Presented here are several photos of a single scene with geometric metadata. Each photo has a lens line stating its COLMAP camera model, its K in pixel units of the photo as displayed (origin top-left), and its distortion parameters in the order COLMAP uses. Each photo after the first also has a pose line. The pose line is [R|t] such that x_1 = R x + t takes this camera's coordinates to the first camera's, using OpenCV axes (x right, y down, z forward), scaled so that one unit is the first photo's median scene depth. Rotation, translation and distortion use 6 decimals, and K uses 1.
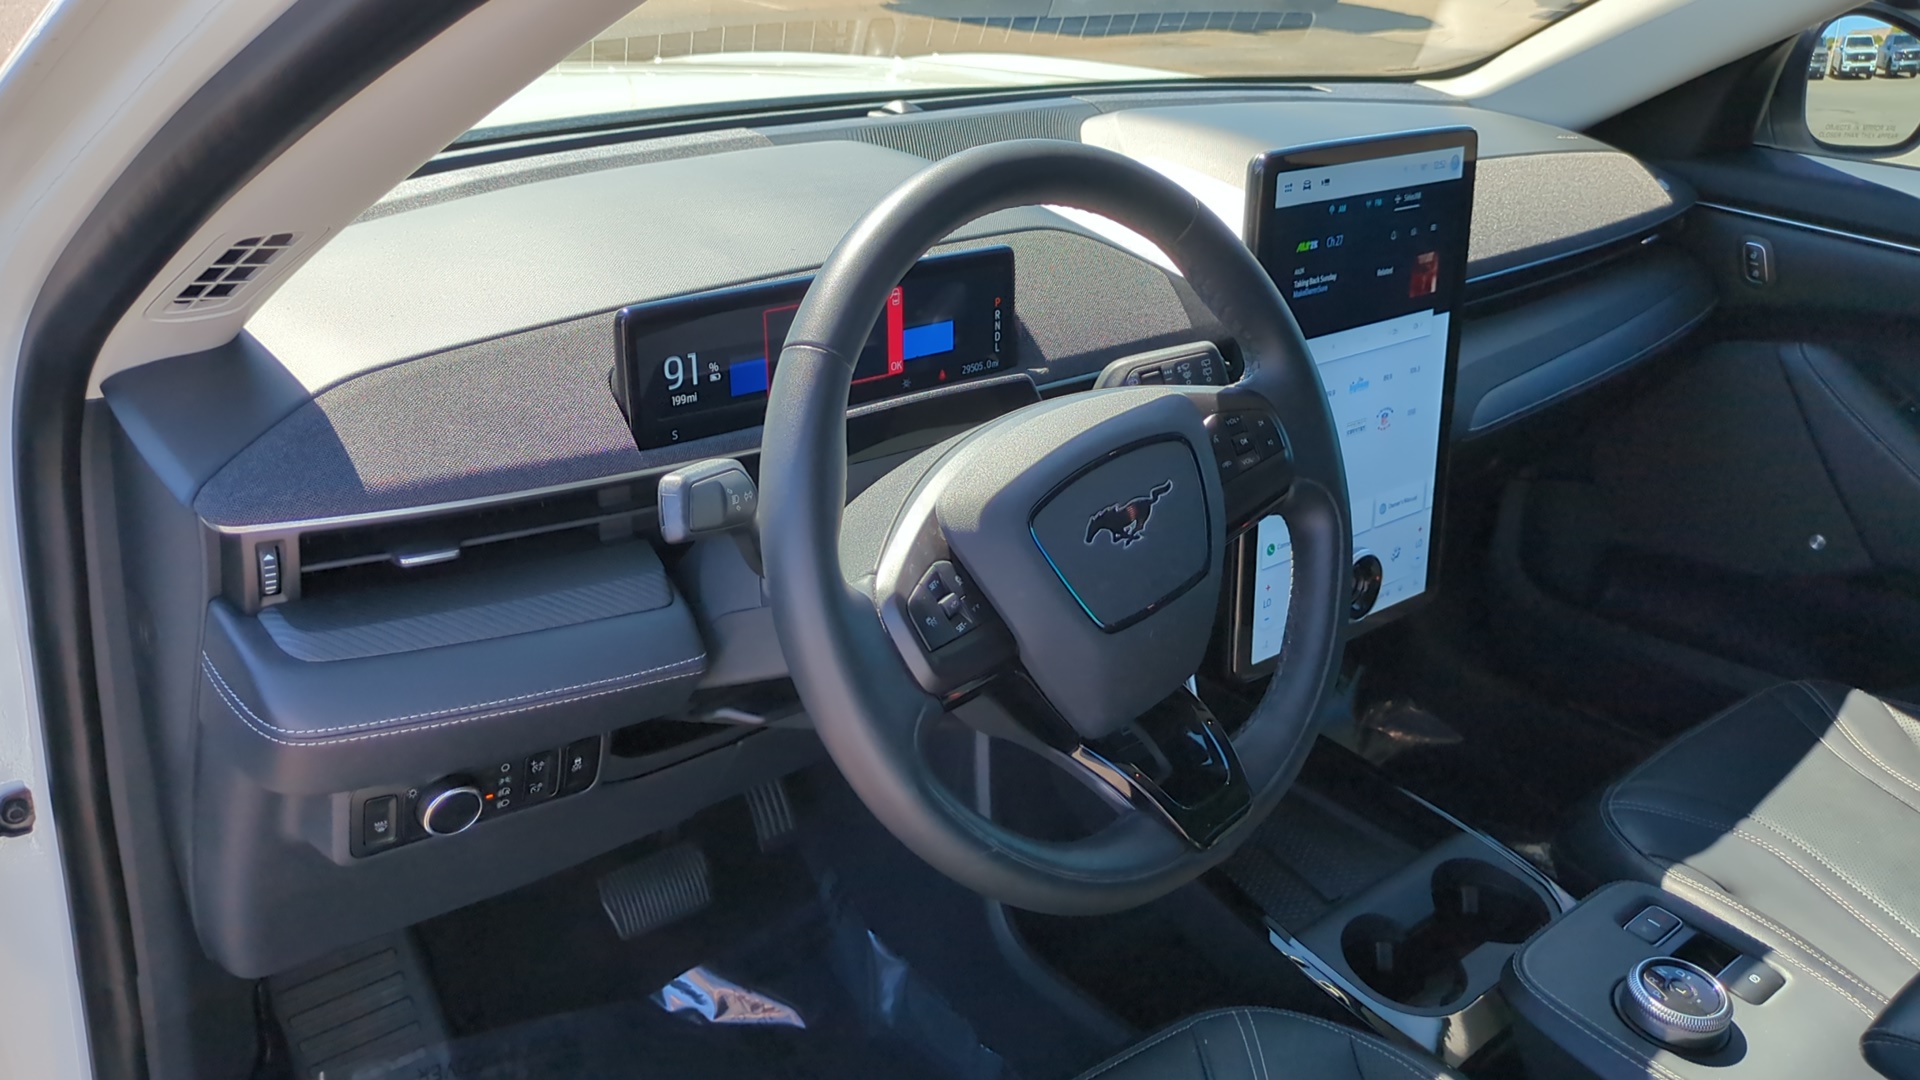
lens RADIAL K [[1736.0, 0, 960.0], [0, 1736.0, 540.0], [0, 0, 1]] dist [0.069920, -0.109412]
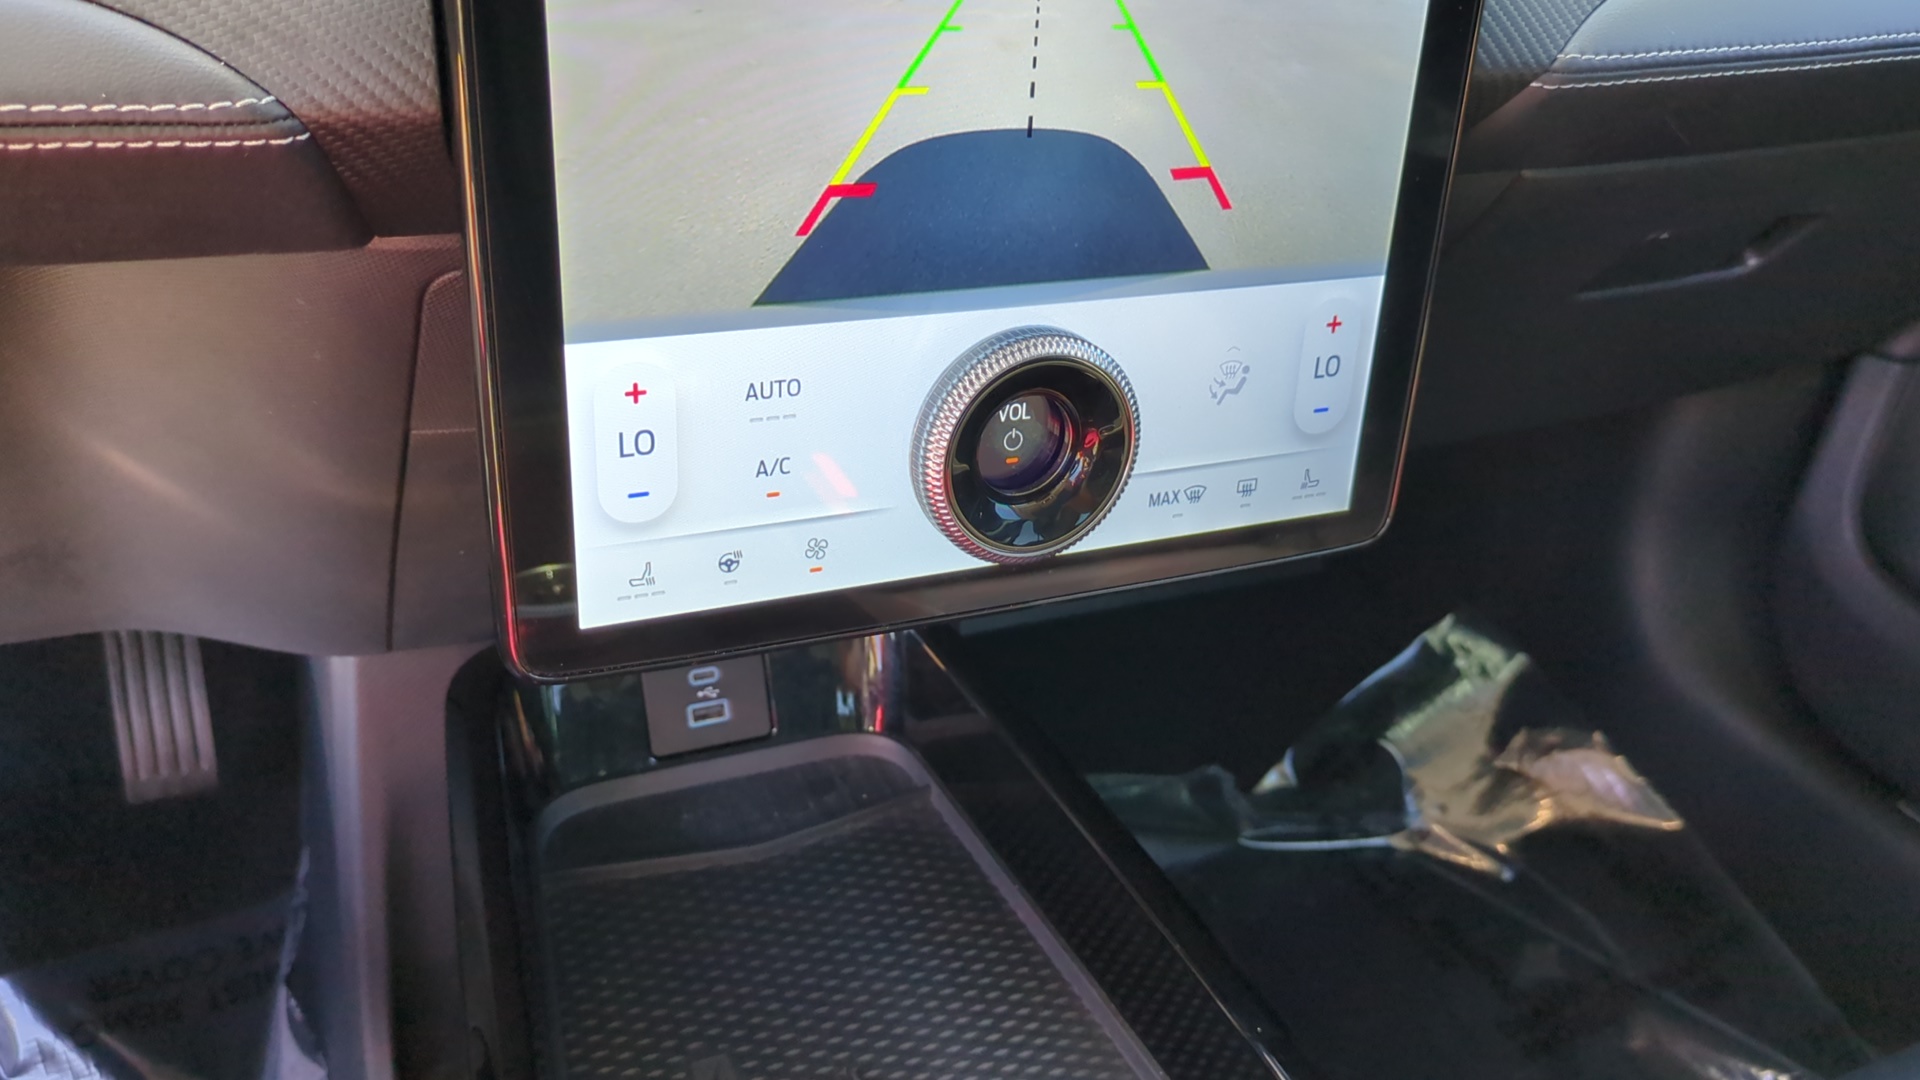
lens RADIAL K [[1736.0, 0, 960.0], [0, 1736.0, 540.0], [0, 0, 1]] dist [0.069920, -0.109412]
pose [[0.954324, 0.168140, -0.246972, 0.361514], [-0.146179, 0.983686, 0.104851, 0.012650], [0.260572, -0.063960, 0.963333, 0.826717]]
